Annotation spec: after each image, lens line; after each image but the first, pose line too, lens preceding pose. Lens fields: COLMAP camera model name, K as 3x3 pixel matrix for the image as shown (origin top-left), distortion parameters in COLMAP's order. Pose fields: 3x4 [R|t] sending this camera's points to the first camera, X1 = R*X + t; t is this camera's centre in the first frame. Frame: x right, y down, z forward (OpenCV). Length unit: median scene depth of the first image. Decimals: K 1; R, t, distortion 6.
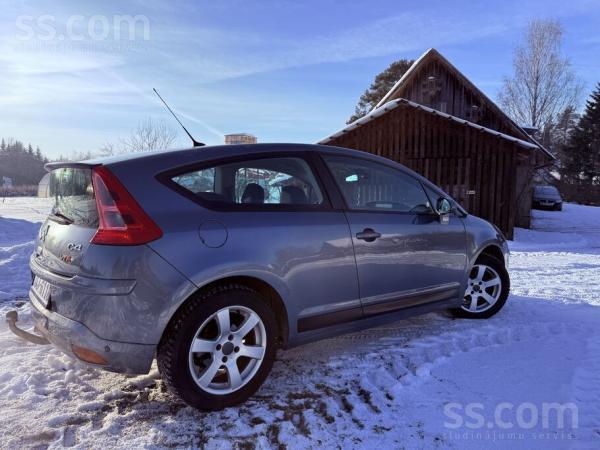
lens RADIAL K [[331.5, 0, 300.0], [0, 331.5, 225.0], [0, 0, 1]] dist [0.025810, -0.020801]
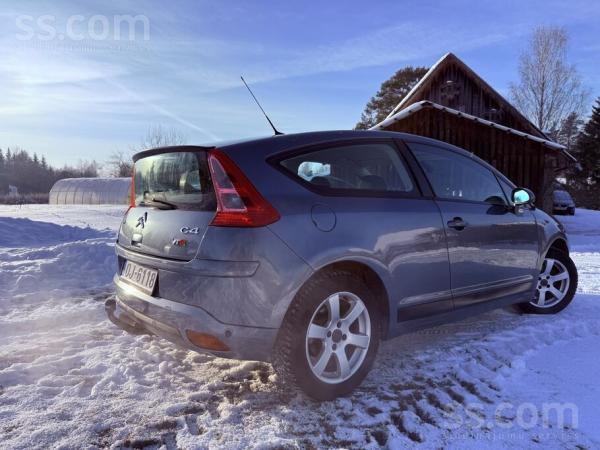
lens RADIAL K [[331.5, 0, 300.0], [0, 331.5, 225.0], [0, 0, 1]] dist [0.025810, -0.020801]
pose [[0.999987, -0.004595, -0.002063, -0.200949], [0.004545, 0.999705, -0.023876, 0.043458], [0.002172, 0.023866, 0.999713, 0.014015]]
